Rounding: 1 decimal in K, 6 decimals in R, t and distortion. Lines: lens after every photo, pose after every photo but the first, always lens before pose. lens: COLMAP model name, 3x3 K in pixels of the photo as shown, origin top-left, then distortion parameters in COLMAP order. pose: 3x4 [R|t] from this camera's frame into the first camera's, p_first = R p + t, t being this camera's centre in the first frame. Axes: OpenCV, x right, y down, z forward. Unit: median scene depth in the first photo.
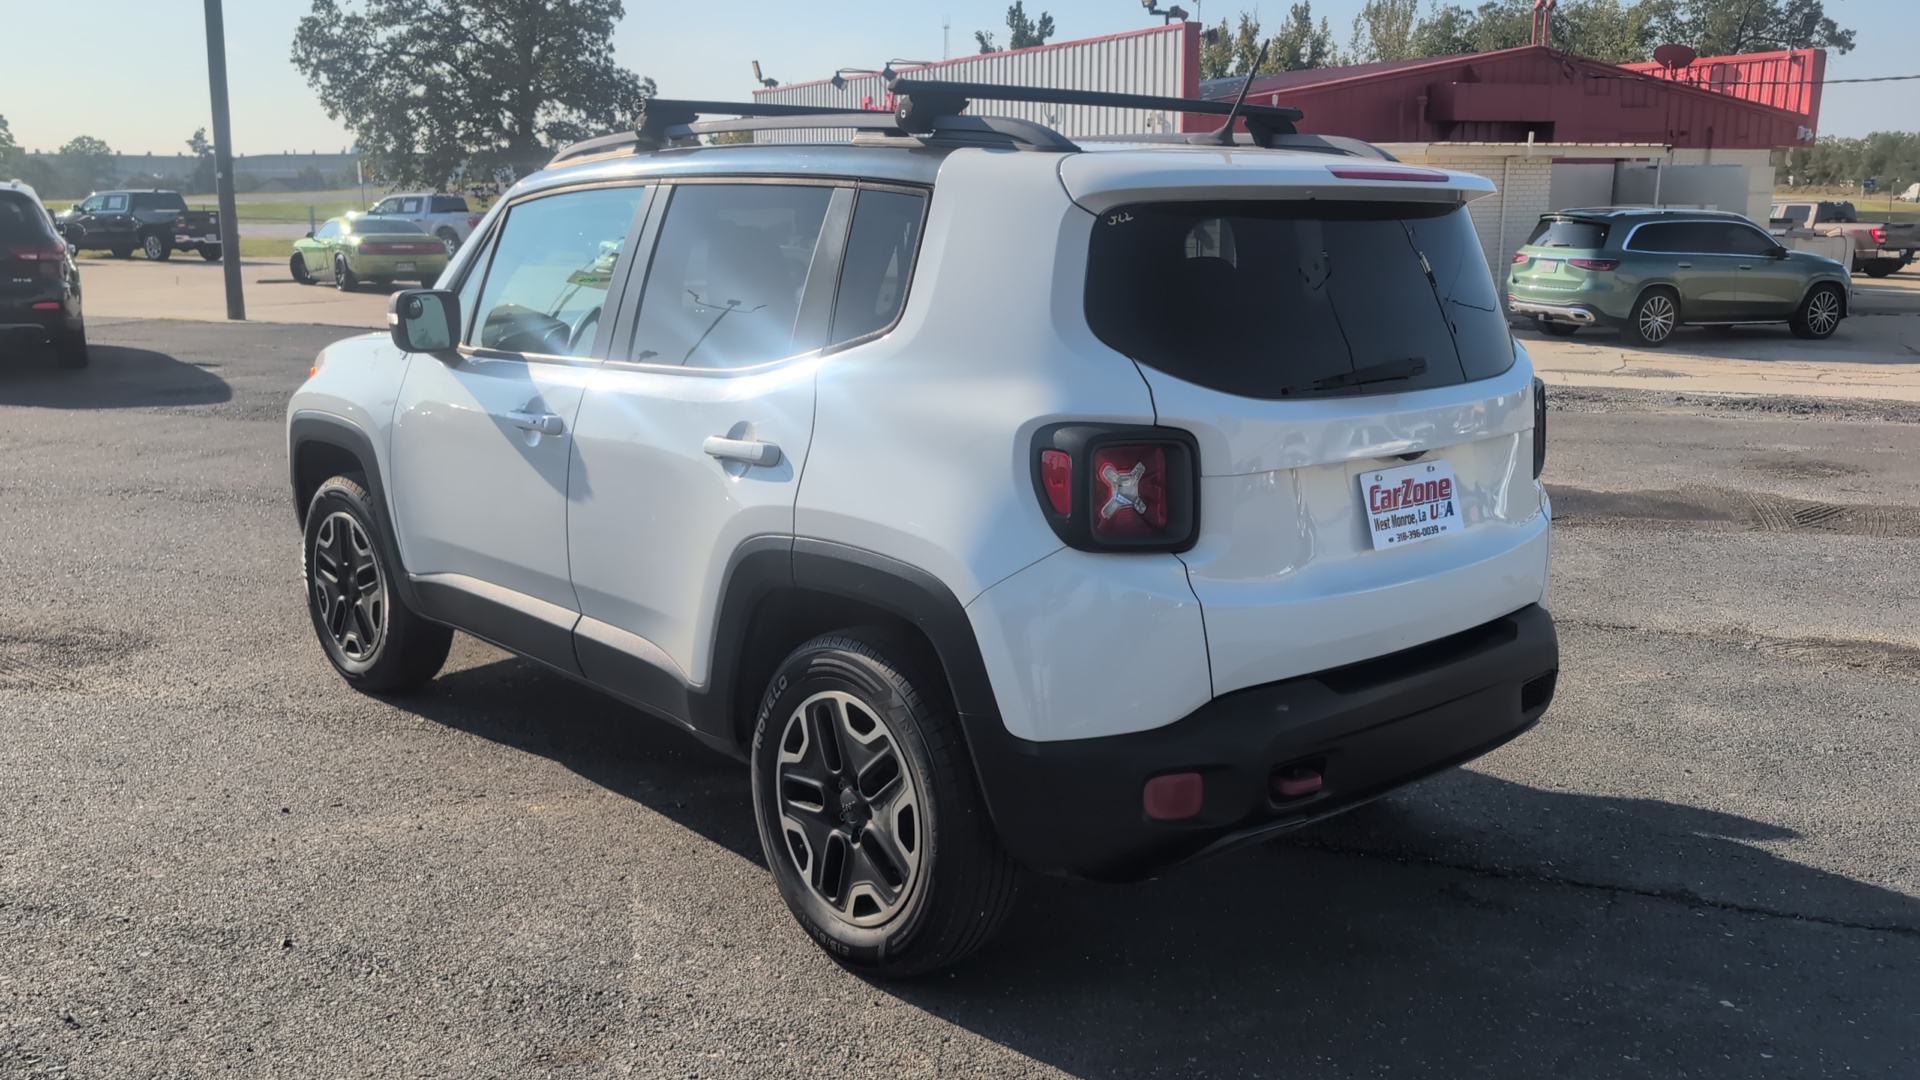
lens RADIAL K [[1603.9, 0, 968.1], [0, 1603.9, 537.1], [0, 0, 1]] dist [0.006892, -0.003677]
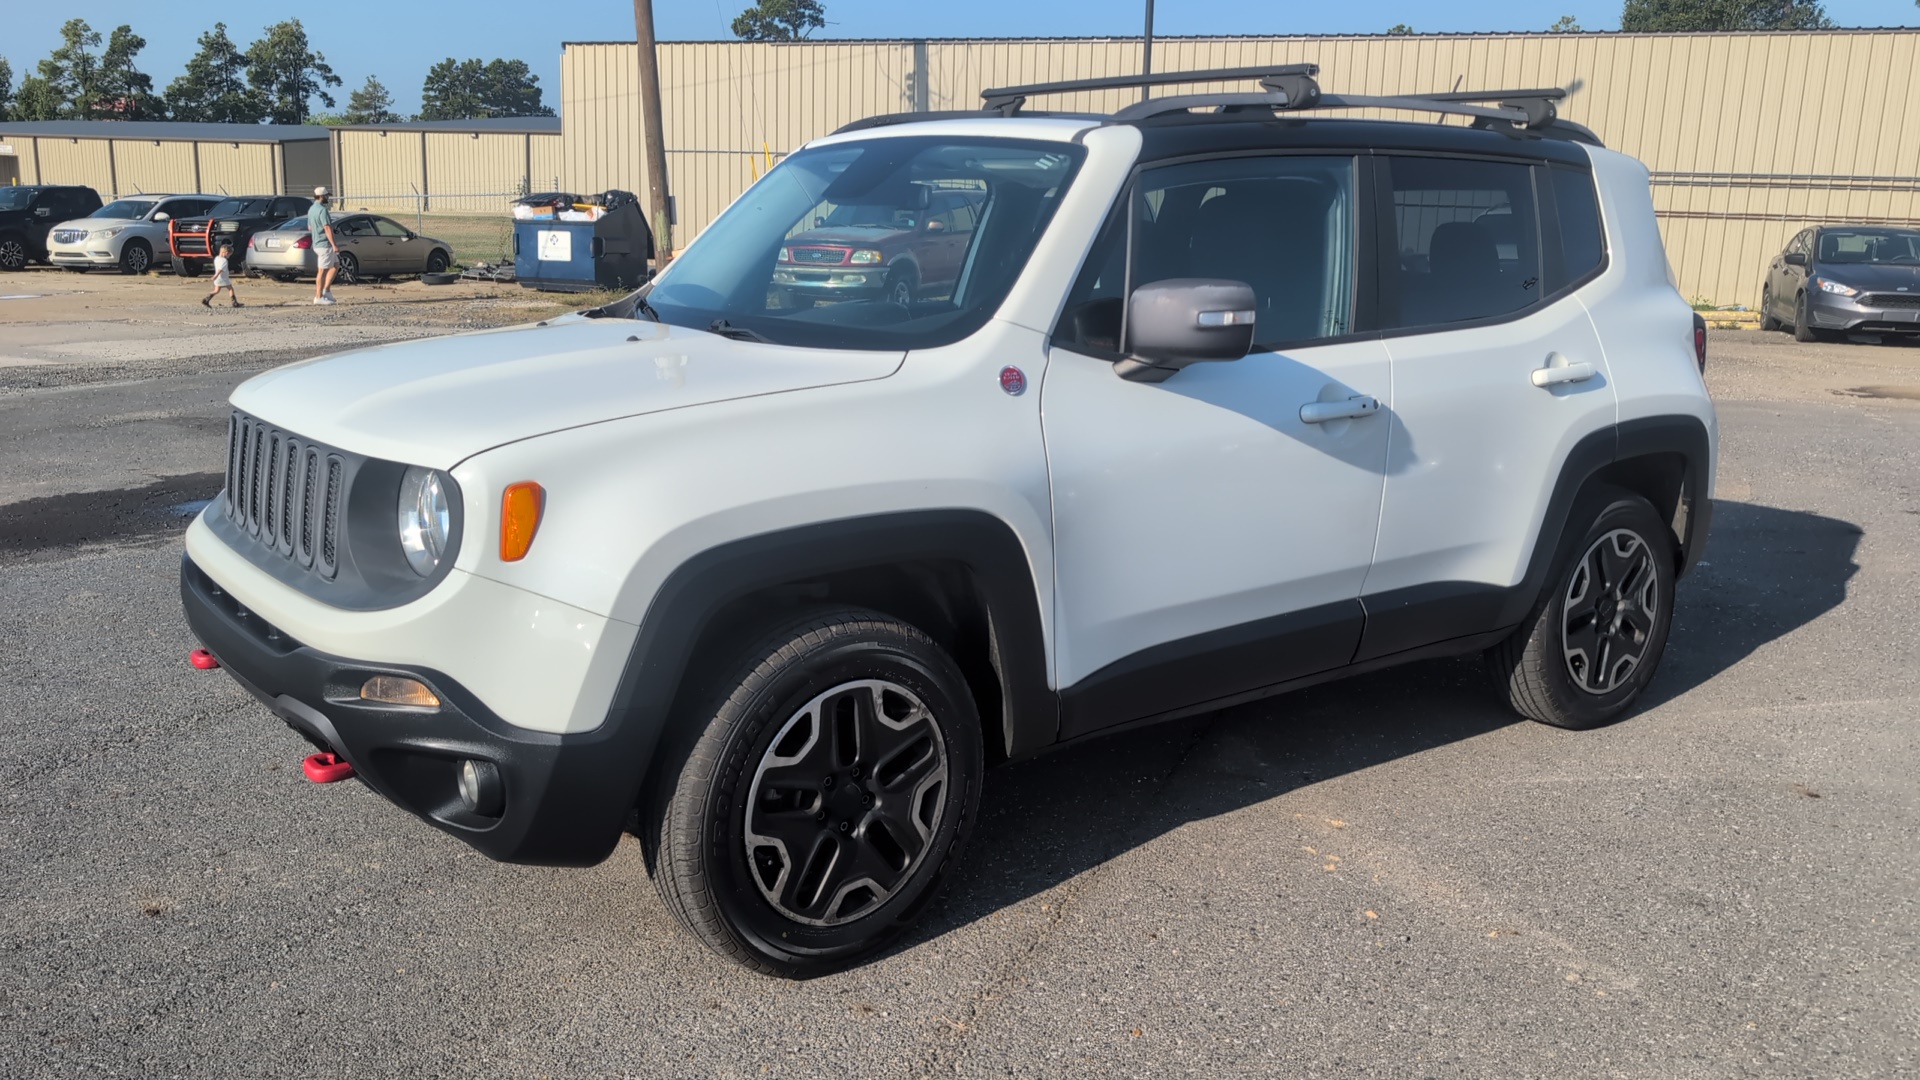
lens RADIAL K [[1576.5, 0, 970.0], [0, 1576.5, 534.0], [0, 0, 1]] dist [0.101262, -0.119726]
pose [[0.081352, -0.205783, 0.975210, -0.928570], [0.185249, 0.964526, 0.188075, -0.166581], [-0.979319, 0.165356, 0.116587, 0.865291]]
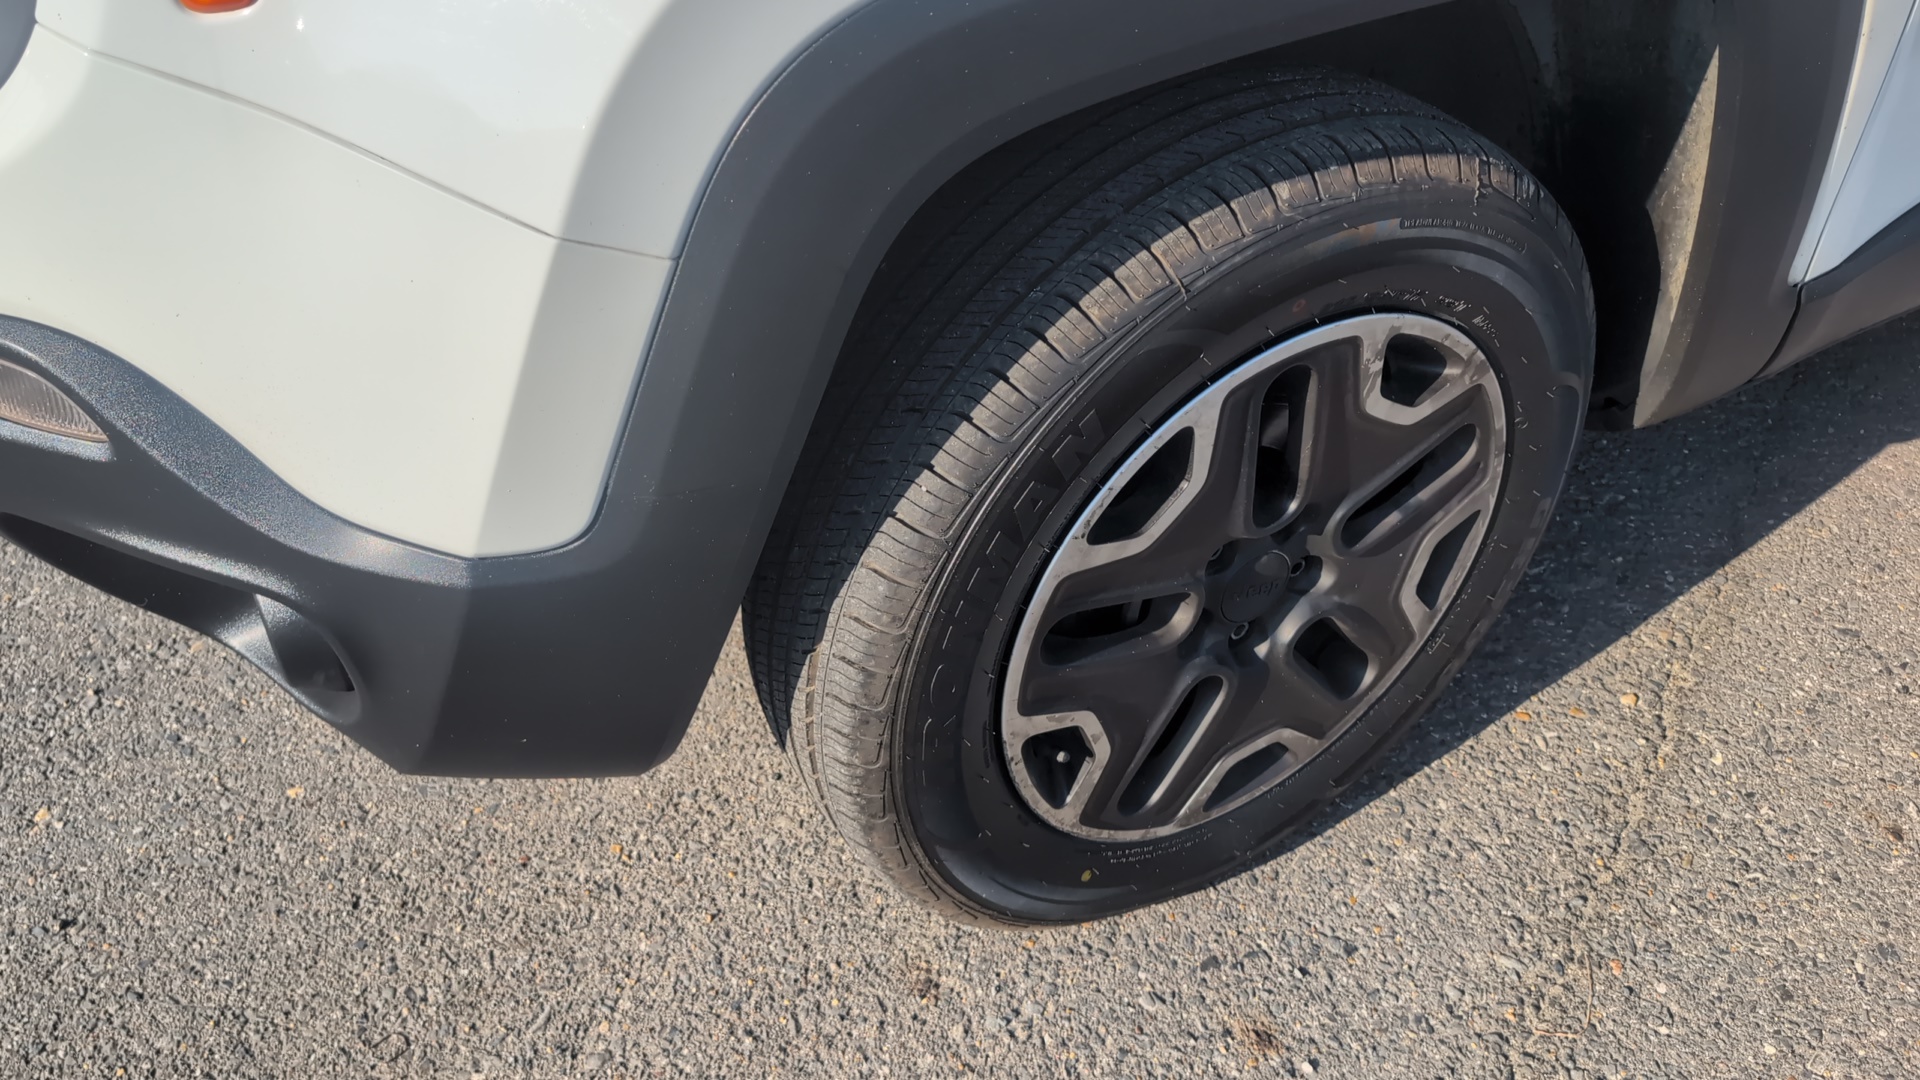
lens RADIAL K [[1617.4, 0, 971.2], [0, 1617.4, 539.8], [0, 0, 1]] dist [0.072976, -0.177078]
pose [[0.236314, -0.635612, 0.734951, -0.562971], [0.190922, 0.772003, 0.606267, -0.128291], [-0.952735, -0.002951, 0.303788, 0.961642]]
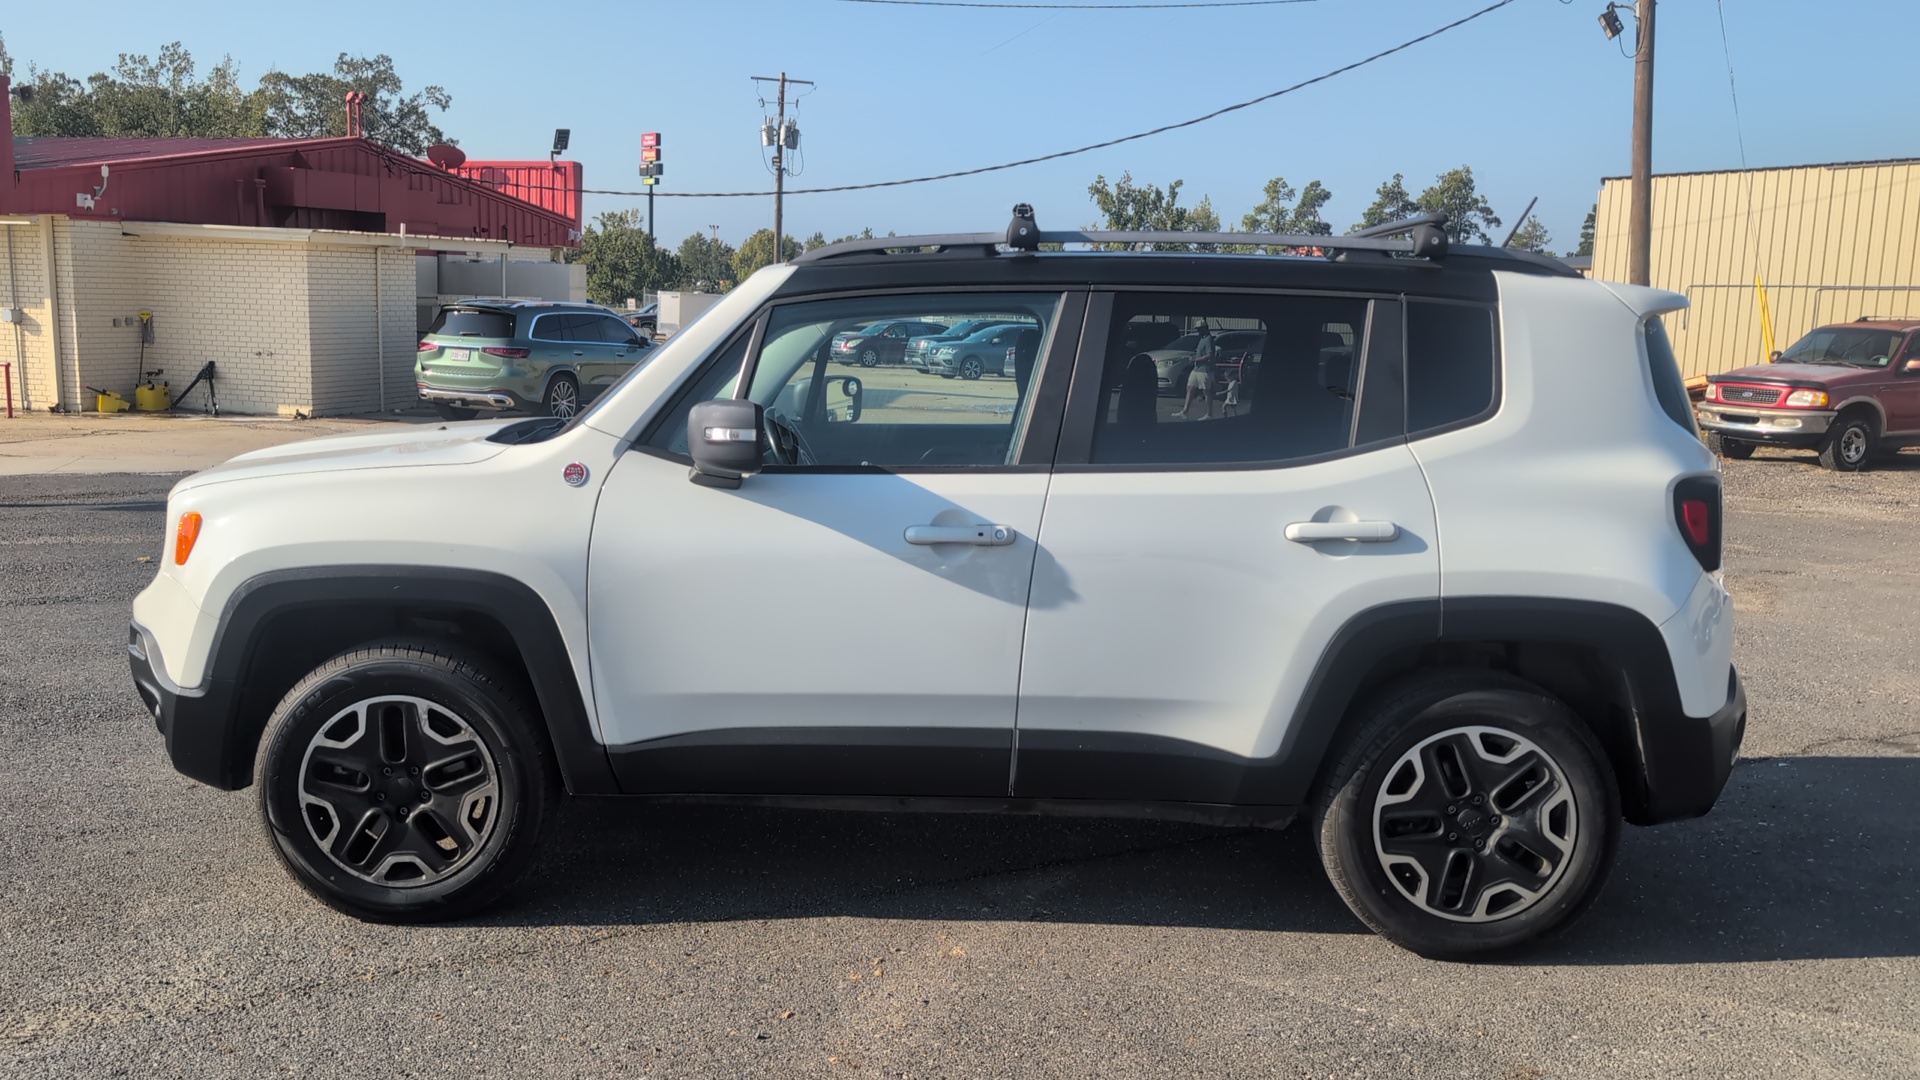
lens RADIAL K [[1603.9, 0, 968.1], [0, 1603.9, 537.1], [0, 0, 1]] dist [0.006892, -0.003677]
pose [[0.690807, -0.087832, 0.717684, -0.729052], [0.125193, 0.992132, 0.000914, -0.055217], [-0.712118, 0.089217, 0.696368, 0.267199]]
